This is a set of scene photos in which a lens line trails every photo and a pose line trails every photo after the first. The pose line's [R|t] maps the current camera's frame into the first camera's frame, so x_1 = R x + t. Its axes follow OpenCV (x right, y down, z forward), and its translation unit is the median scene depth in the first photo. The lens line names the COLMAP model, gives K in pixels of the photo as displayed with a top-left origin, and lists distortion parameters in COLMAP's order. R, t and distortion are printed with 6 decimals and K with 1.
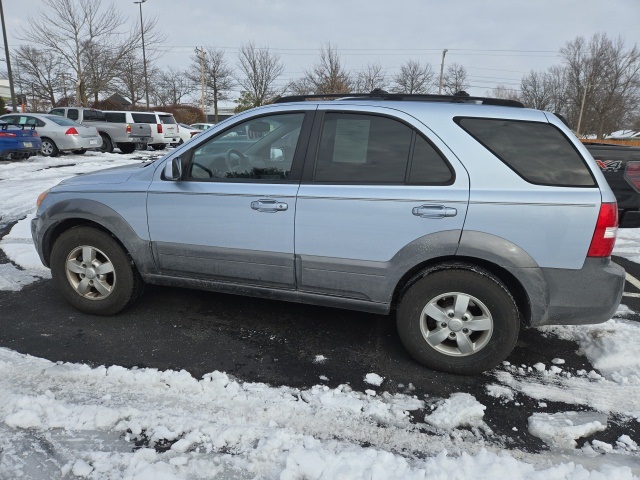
lens RADIAL K [[425.6, 0, 320.0], [0, 425.6, 240.0], [0, 0, 1]] dist [0.053991, -0.036279]
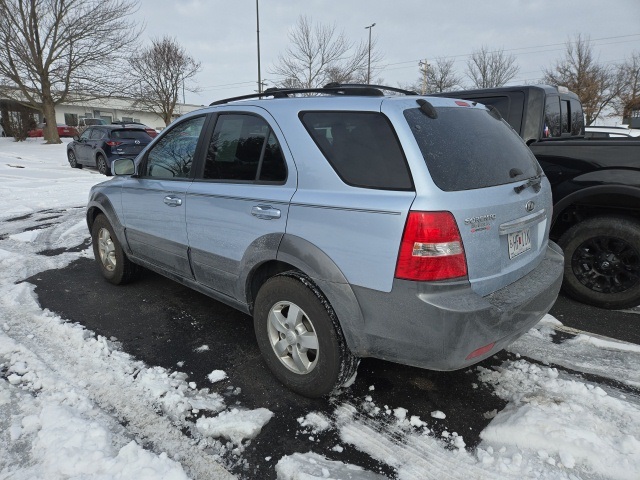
lens RADIAL K [[424.7, 0, 317.0], [0, 424.7, 240.0], [0, 0, 1]] dist [0.067148, -0.050733]
pose [[0.867794, 0.082993, -0.489944, 0.740219], [-0.094824, 0.995494, 0.000675, -0.014501], [0.487792, 0.045873, 0.871754, 0.206061]]
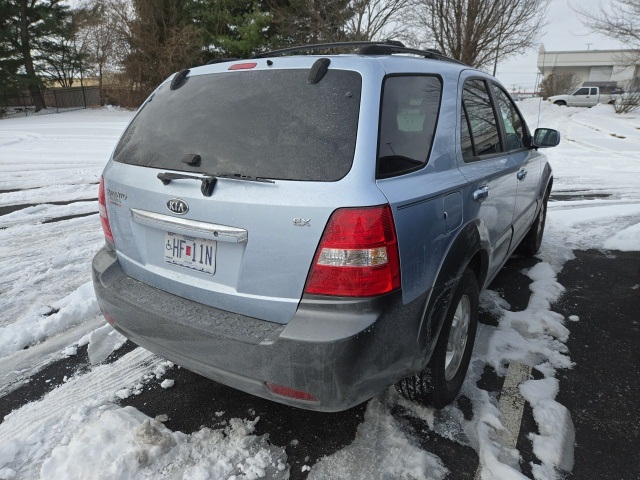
lens RADIAL K [[425.6, 0, 320.0], [0, 425.6, 240.0], [0, 0, 1]] dist [0.053991, -0.036279]
pose [[-0.305647, 0.251557, -0.918313, 1.169287], [-0.245220, 0.911135, 0.331209, -0.307073], [0.920025, 0.326422, -0.216799, 1.390077]]
